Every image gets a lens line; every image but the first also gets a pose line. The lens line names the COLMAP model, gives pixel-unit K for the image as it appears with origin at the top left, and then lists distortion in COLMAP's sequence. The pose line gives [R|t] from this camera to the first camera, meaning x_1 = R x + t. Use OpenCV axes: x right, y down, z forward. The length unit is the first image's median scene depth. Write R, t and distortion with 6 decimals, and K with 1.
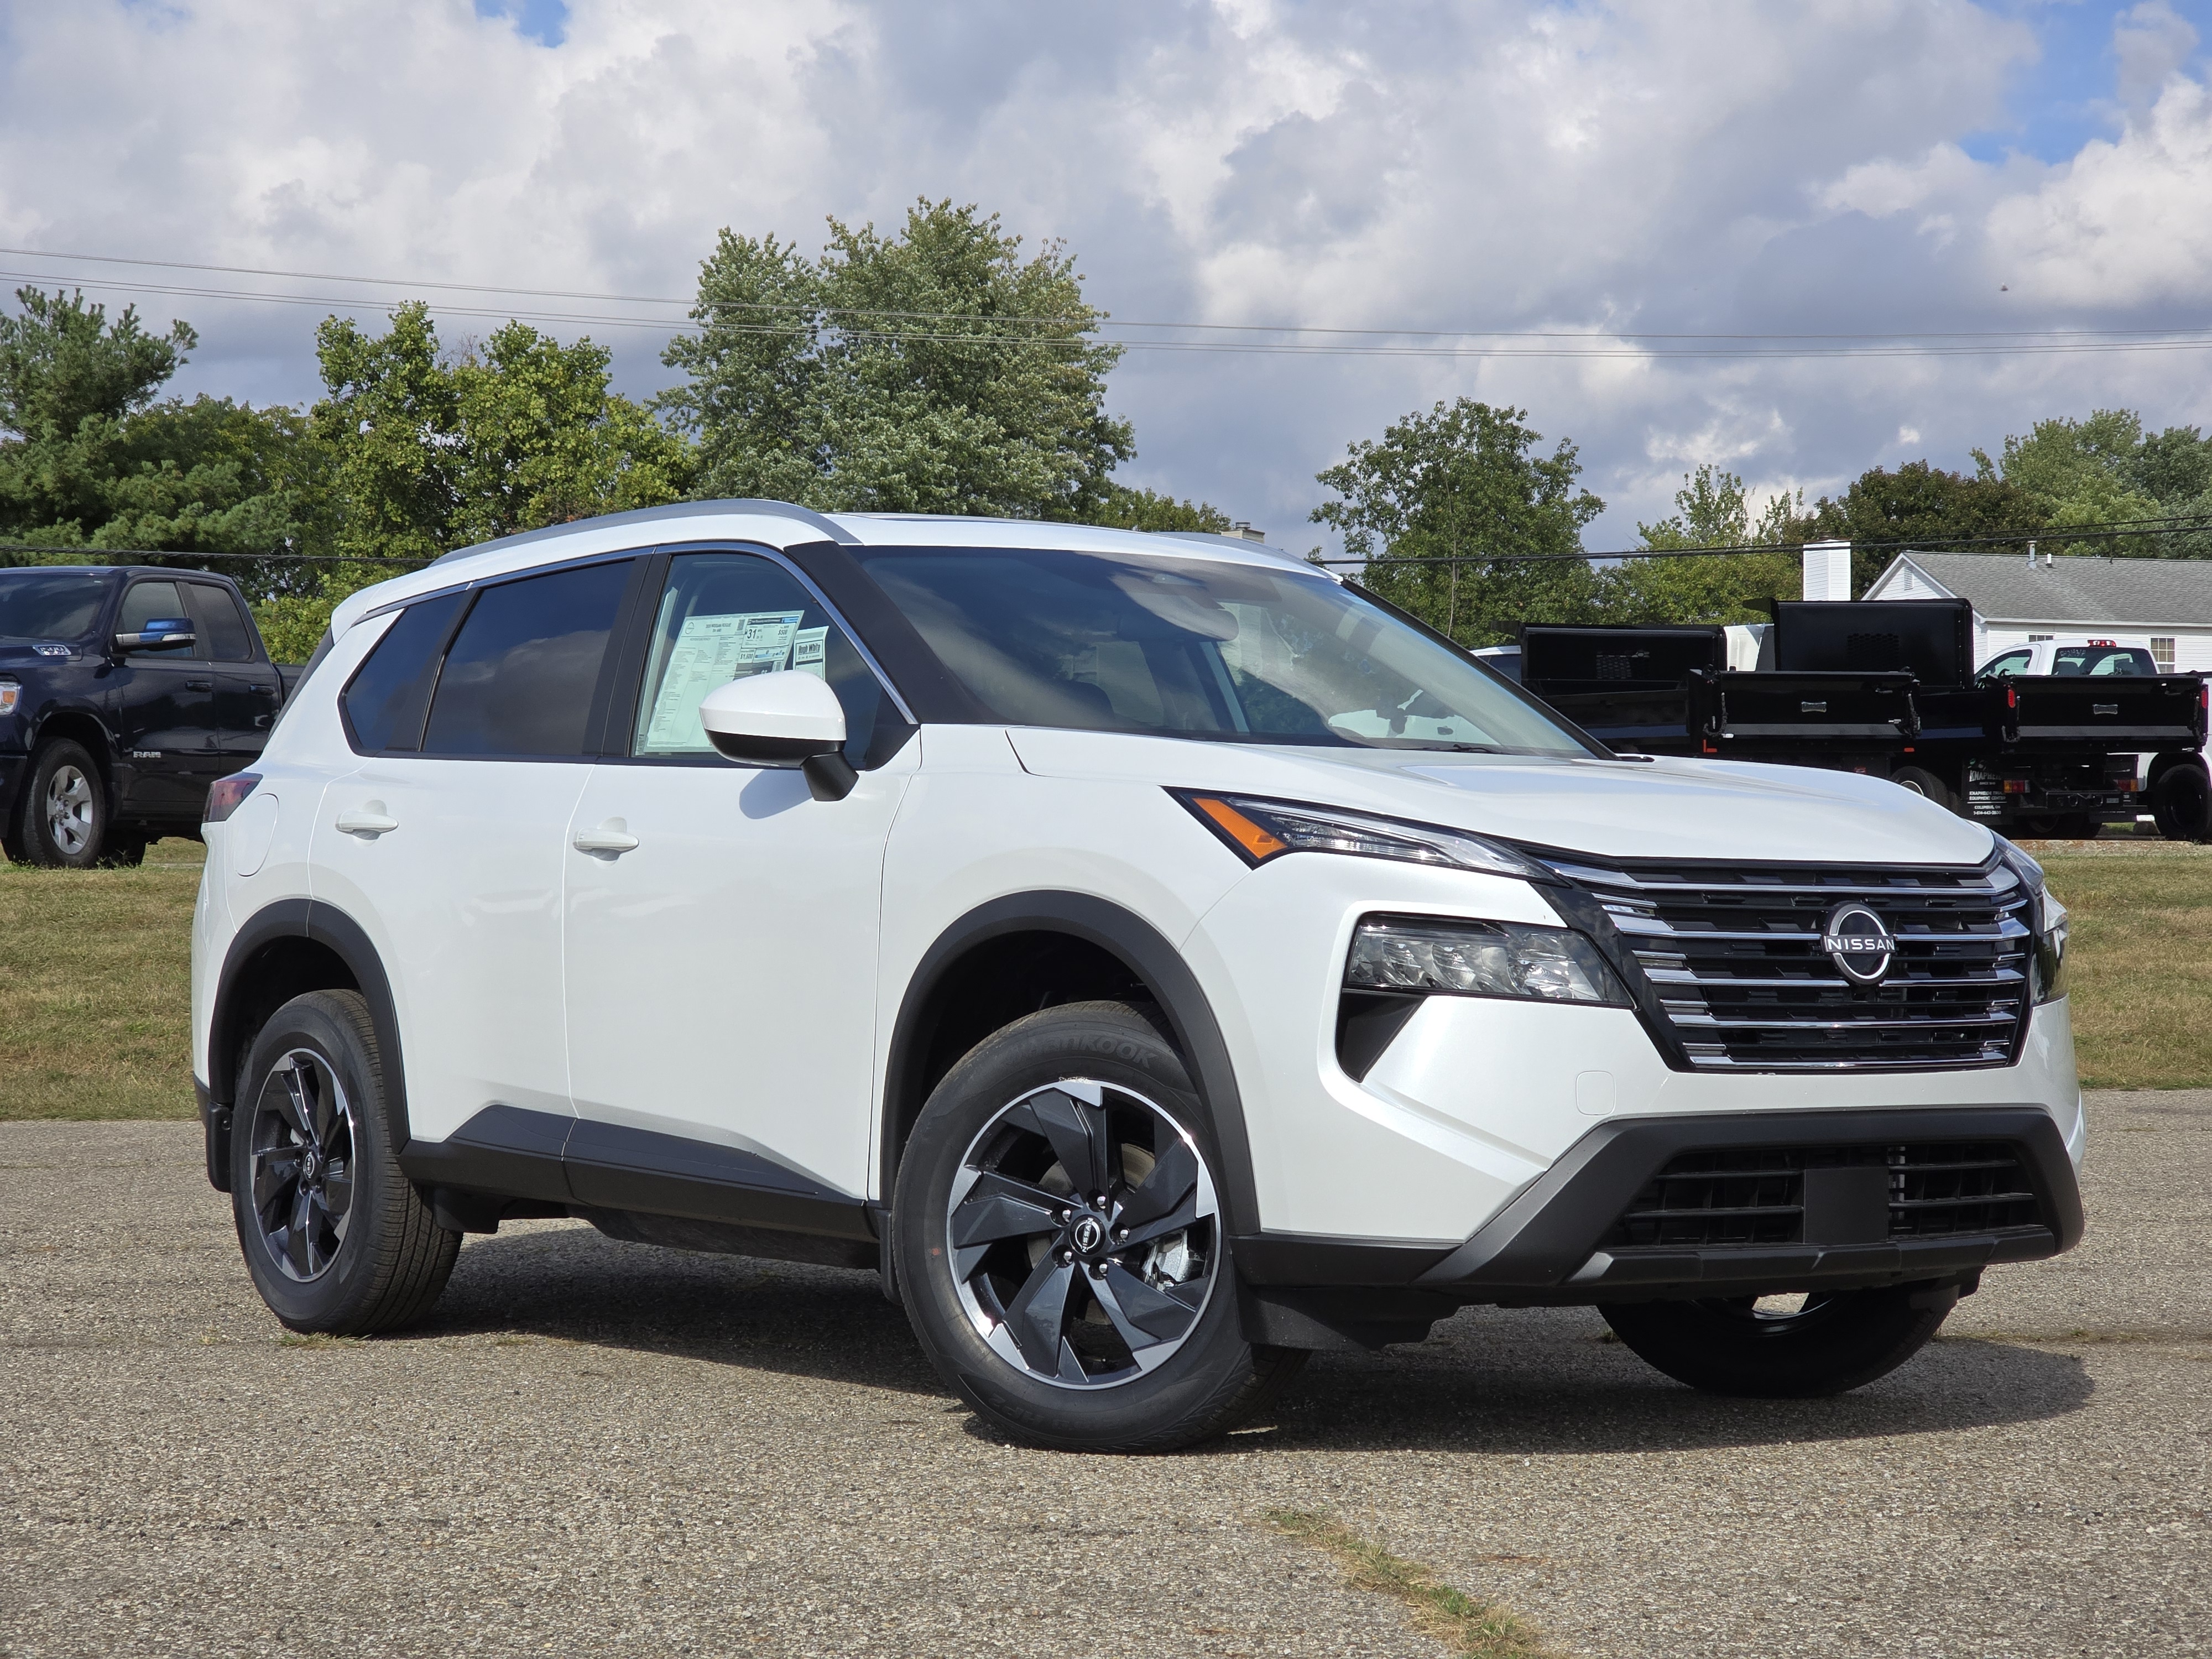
lens RADIAL K [[4279.6, 0, 1106.0], [0, 4279.6, 829.5], [0, 0, 1]] dist [-0.027143, -0.114877]
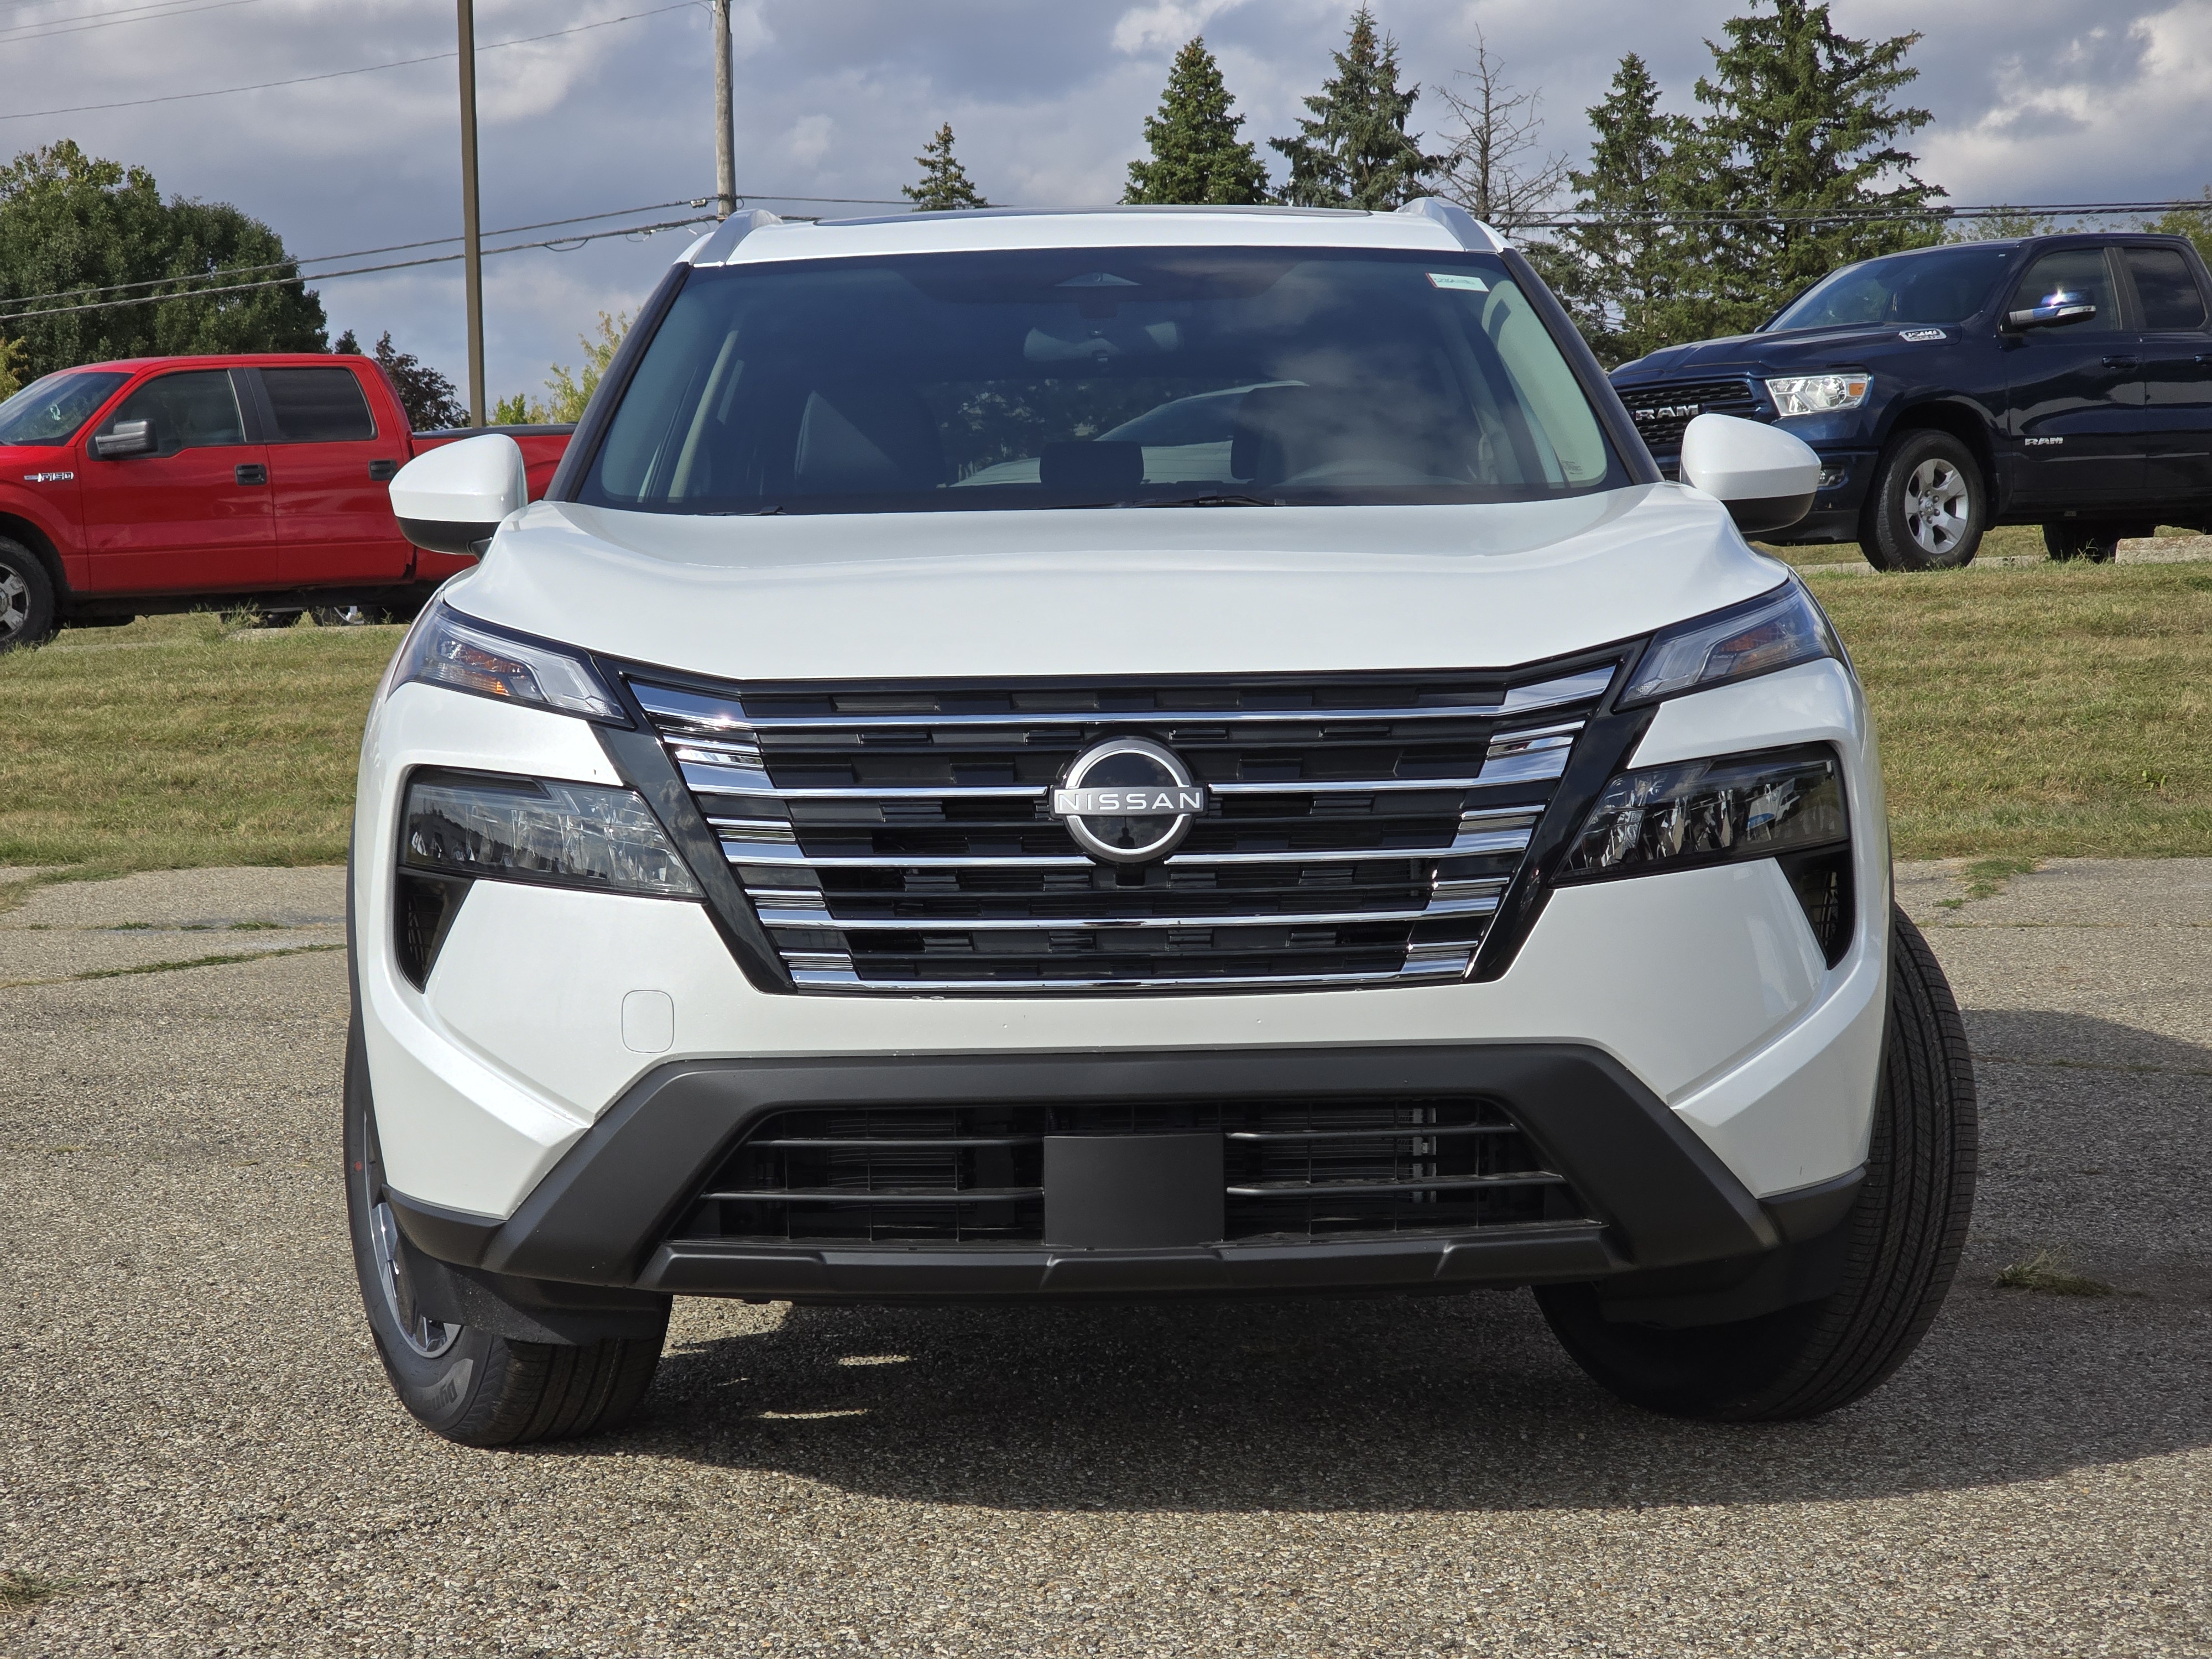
lens RADIAL K [[4279.6, 0, 1106.0], [0, 4279.6, 829.5], [0, 0, 1]] dist [-0.027143, -0.114877]
pose [[0.784954, 0.007893, -0.619503, 0.588895], [0.042721, 0.996849, 0.066832, -0.013515], [0.618079, -0.078926, 0.782144, 0.479855]]
